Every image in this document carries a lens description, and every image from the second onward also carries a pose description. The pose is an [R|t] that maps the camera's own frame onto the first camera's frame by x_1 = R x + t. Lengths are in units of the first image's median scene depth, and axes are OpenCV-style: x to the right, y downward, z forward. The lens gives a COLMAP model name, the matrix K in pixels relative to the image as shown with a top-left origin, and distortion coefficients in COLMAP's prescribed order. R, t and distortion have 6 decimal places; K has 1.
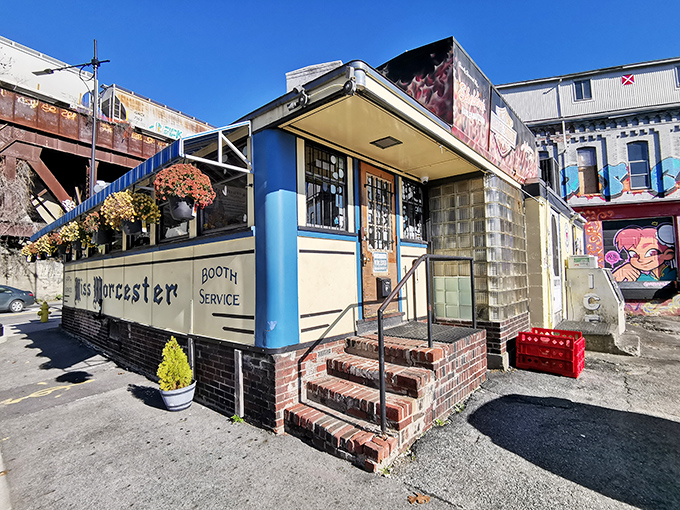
lens RADIAL K [[334.2, 0, 340.0], [0, 334.2, 255.0], [0, 0, 1]] dist [0.002378, -0.025160]
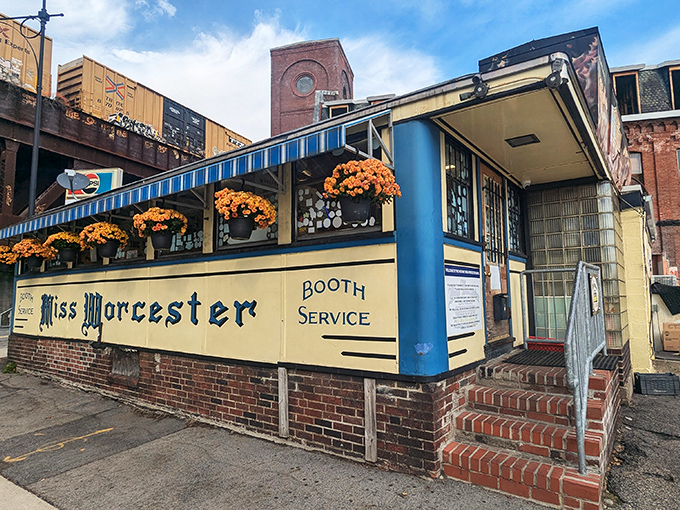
lens RADIAL K [[420.1, 0, 340.0], [0, 420.1, 255.0], [0, 0, 1]] dist [0.002894, -0.001514]
pose [[0.996037, 0.021192, 0.086381, -0.434510], [-0.017113, 0.998716, -0.047691, 0.024755], [-0.087280, 0.046024, 0.995120, -0.043769]]
